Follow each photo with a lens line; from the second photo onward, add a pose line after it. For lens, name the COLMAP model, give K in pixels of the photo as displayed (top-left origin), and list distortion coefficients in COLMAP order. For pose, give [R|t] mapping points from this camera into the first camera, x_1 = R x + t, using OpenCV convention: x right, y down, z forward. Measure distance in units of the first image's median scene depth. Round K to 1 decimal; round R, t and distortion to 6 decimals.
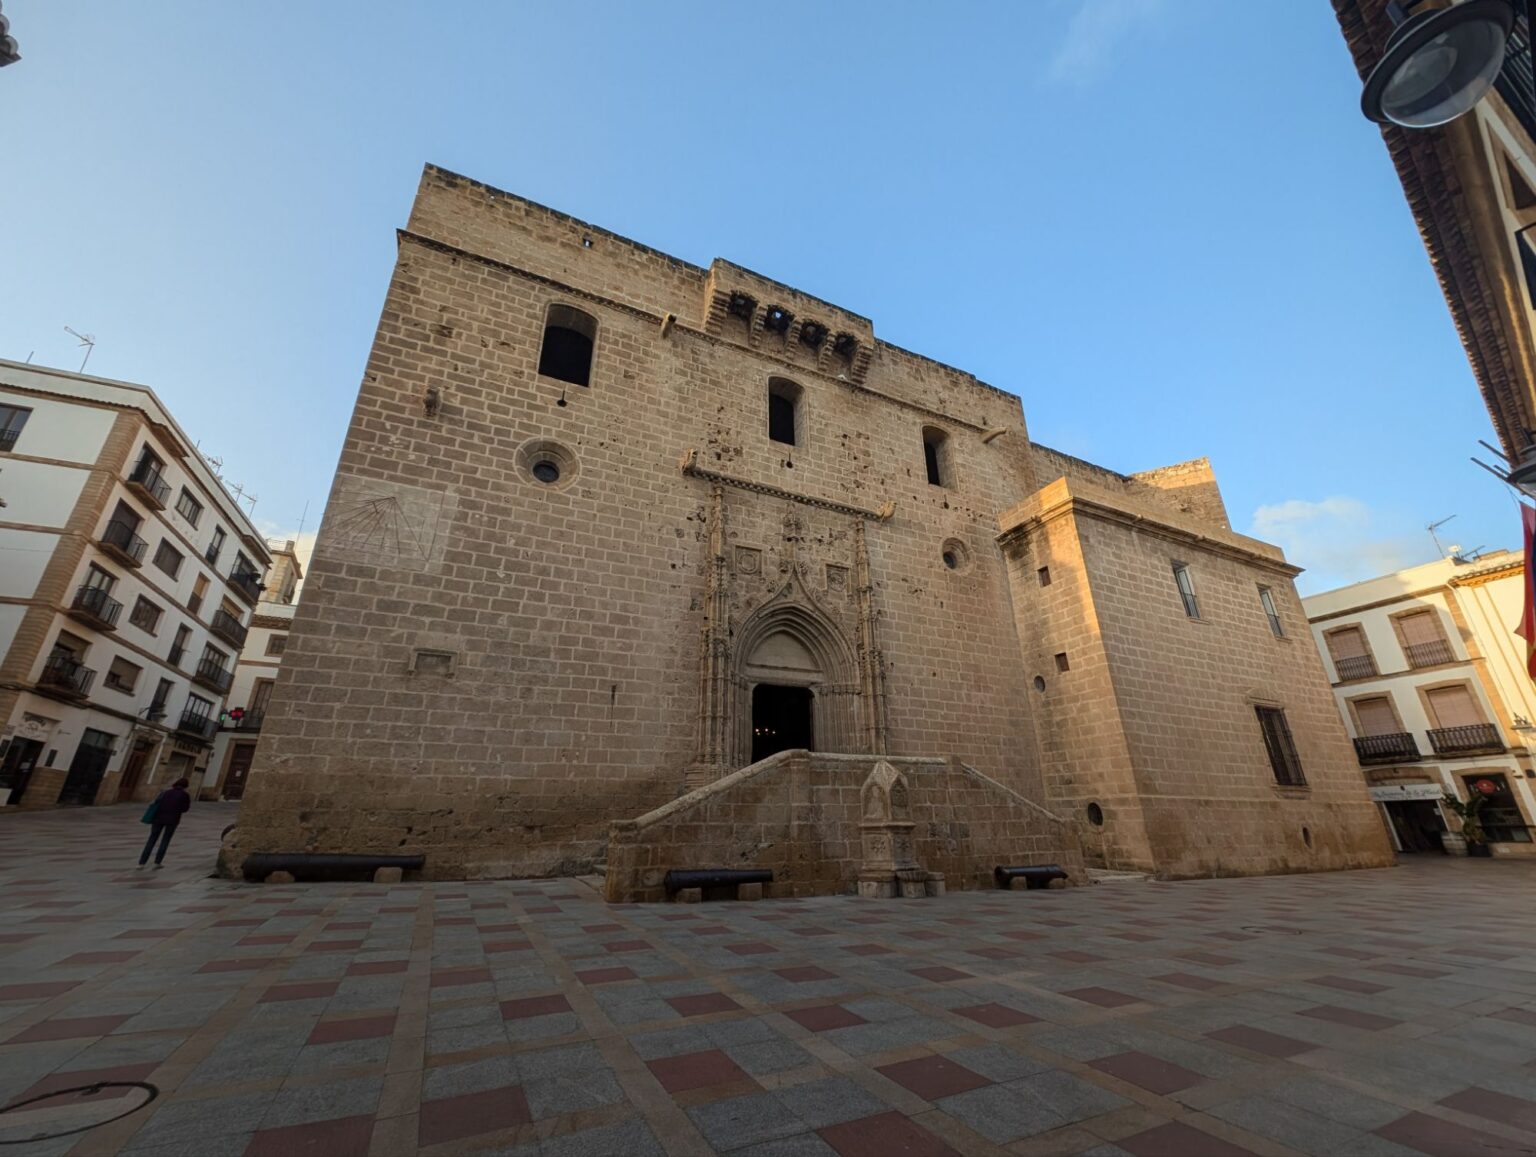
lens RADIAL K [[604.1, 0, 770.6], [0, 604.1, 584.1], [0, 0, 1]] dist [0.017905, -0.010007]
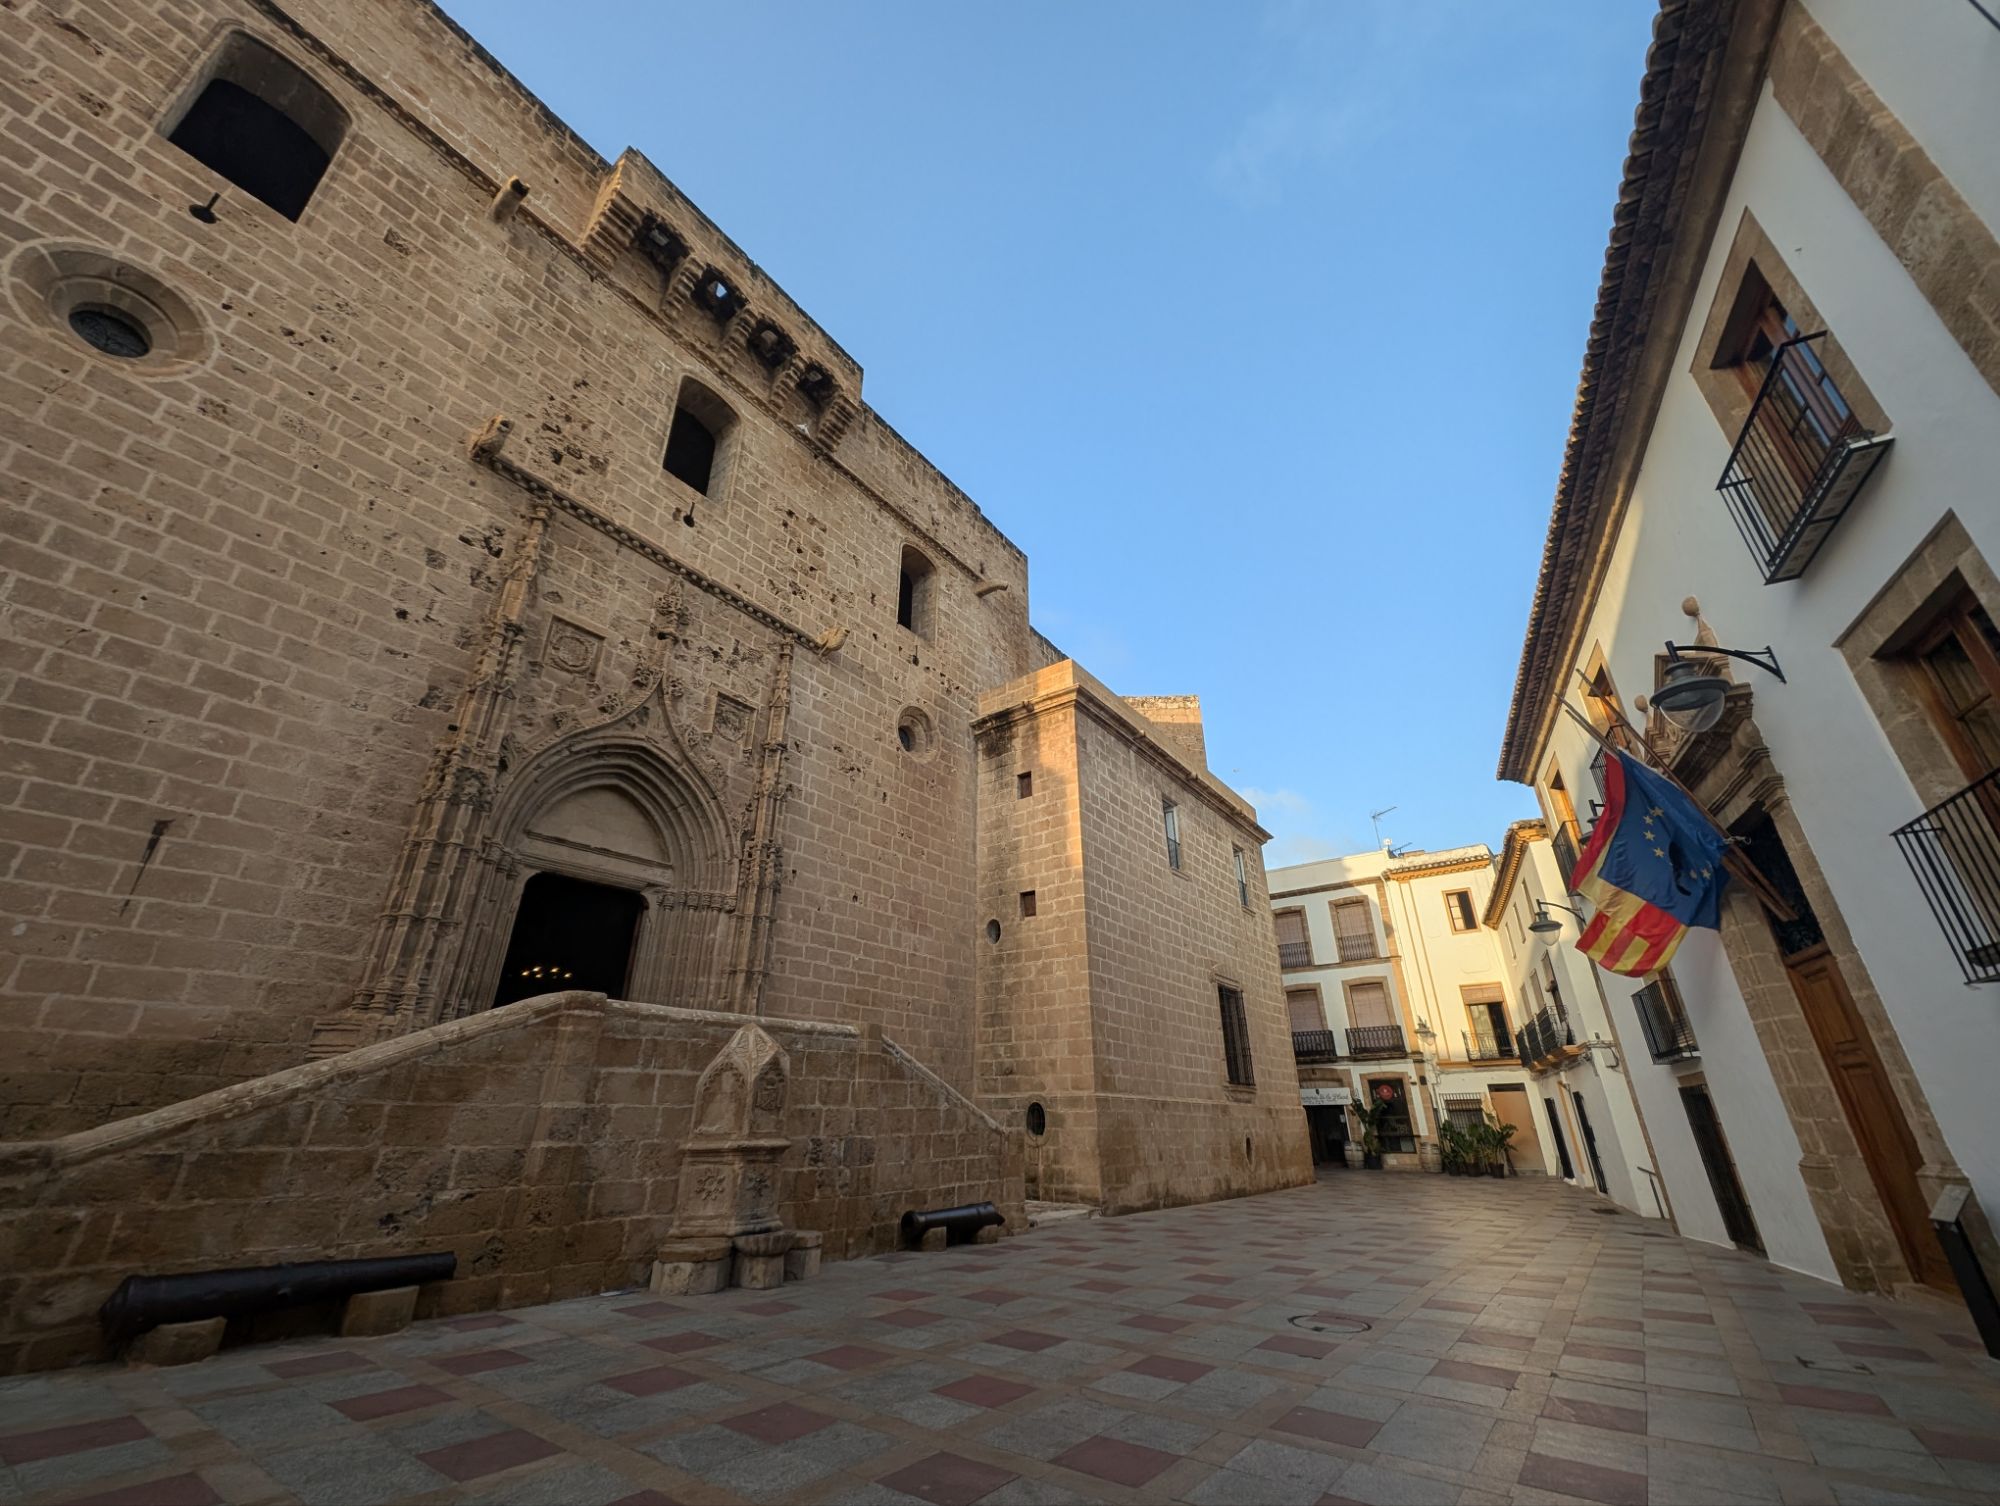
lens RADIAL K [[786.6, 0, 1003.4], [0, 786.6, 760.2], [0, 0, 1]] dist [0.017905, -0.010007]
pose [[0.883202, 0.200319, 0.424060, 0.022859], [-0.177150, 0.979700, -0.093840, 0.055729], [-0.434250, 0.007757, 0.900759, 0.168498]]
